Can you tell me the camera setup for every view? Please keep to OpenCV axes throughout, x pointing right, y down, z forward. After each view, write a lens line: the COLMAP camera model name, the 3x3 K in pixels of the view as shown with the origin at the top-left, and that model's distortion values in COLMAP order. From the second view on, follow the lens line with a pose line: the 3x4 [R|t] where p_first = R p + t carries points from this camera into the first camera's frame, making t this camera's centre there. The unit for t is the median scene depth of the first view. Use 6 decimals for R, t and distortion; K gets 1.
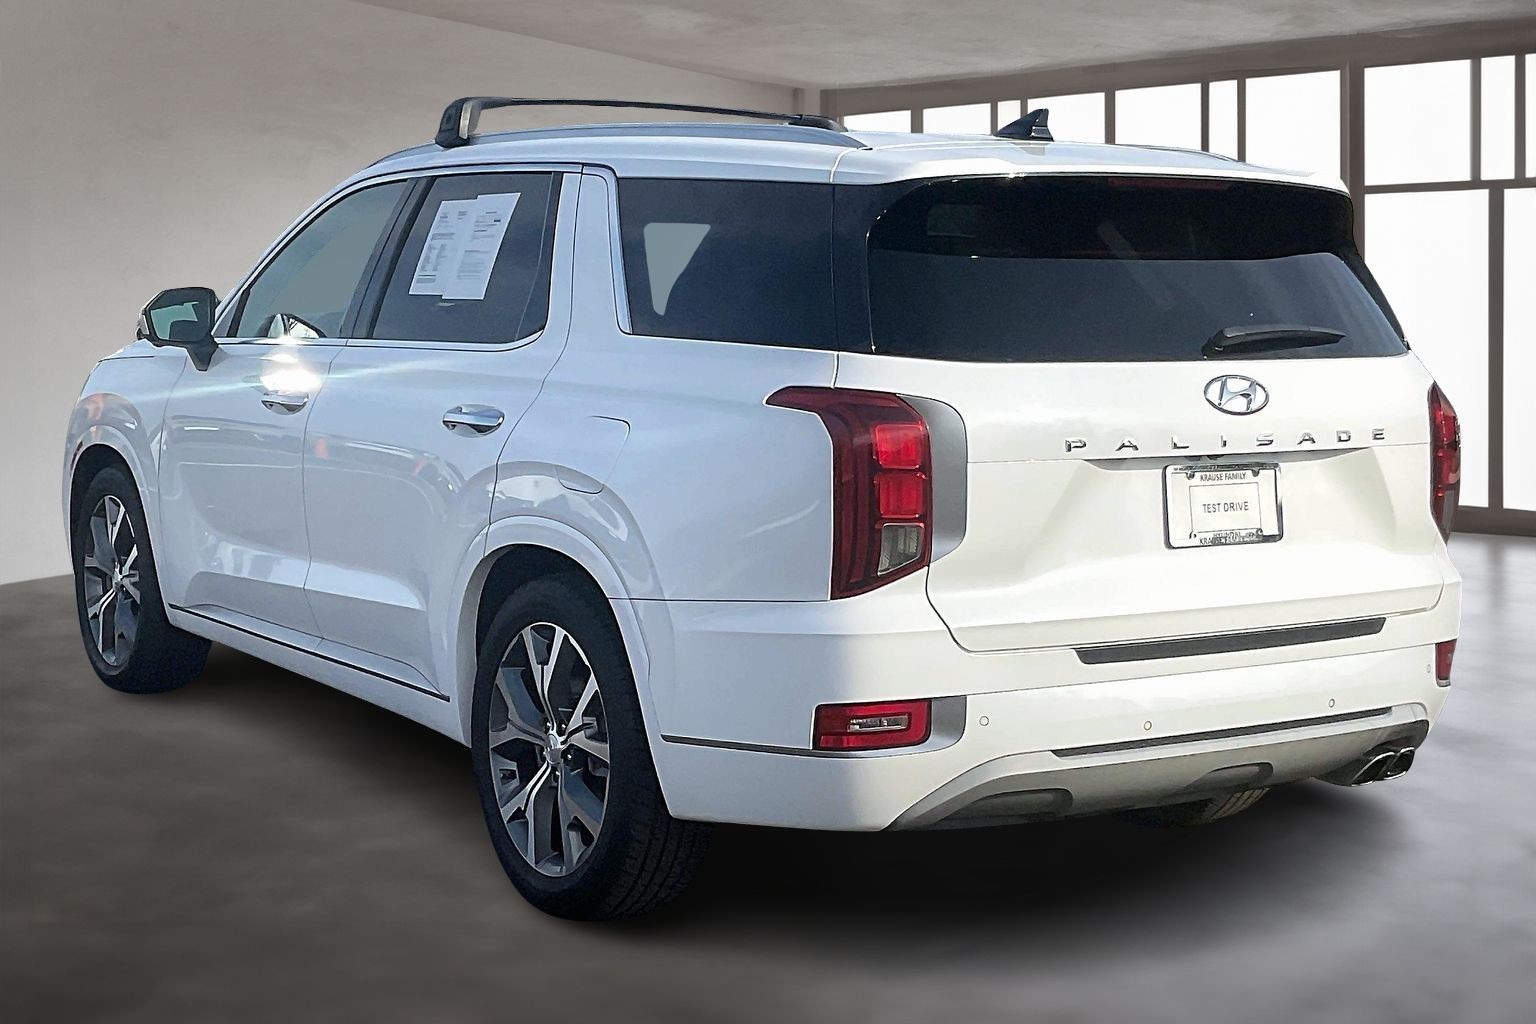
lens RADIAL K [[2253.6, 0, 764.4], [0, 2253.6, 461.8], [0, 0, 1]] dist [-0.008514, 0.009480]
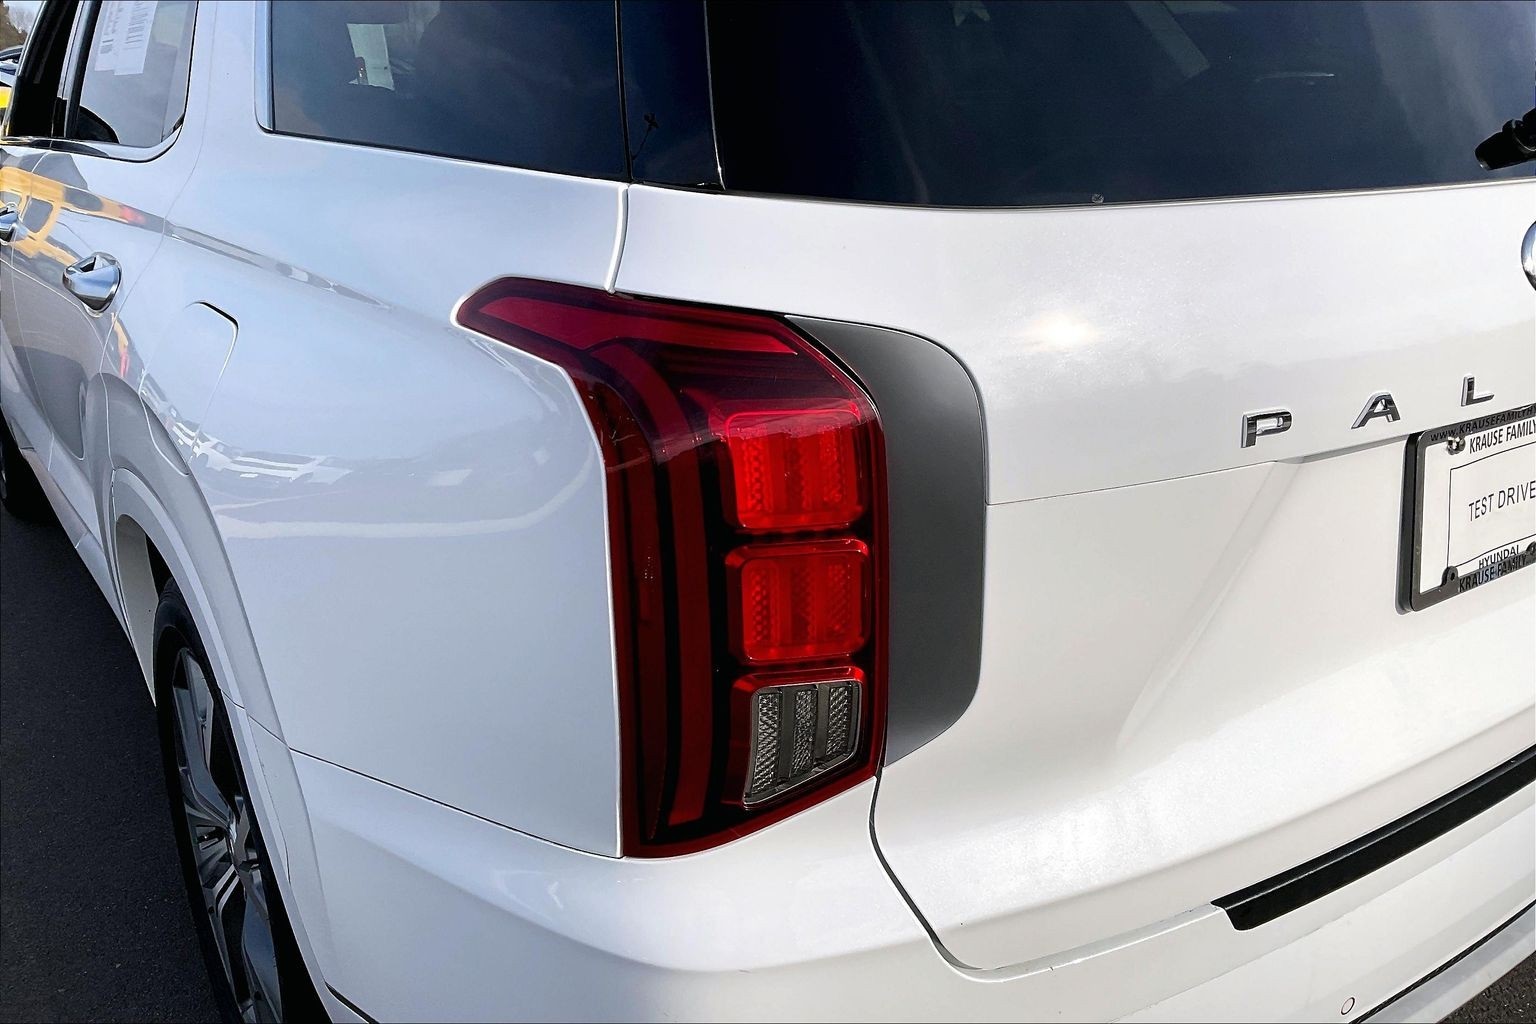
lens RADIAL K [[1262.7, 0, 768.0], [0, 1262.7, 512.0], [0, 0, 1]] dist [0.105295, -0.221451]
pose [[0.999535, -0.024133, 0.018644, 0.051521], [0.018847, 0.969475, 0.244466, -0.048186], [-0.023974, -0.244001, 0.969479, 0.803211]]
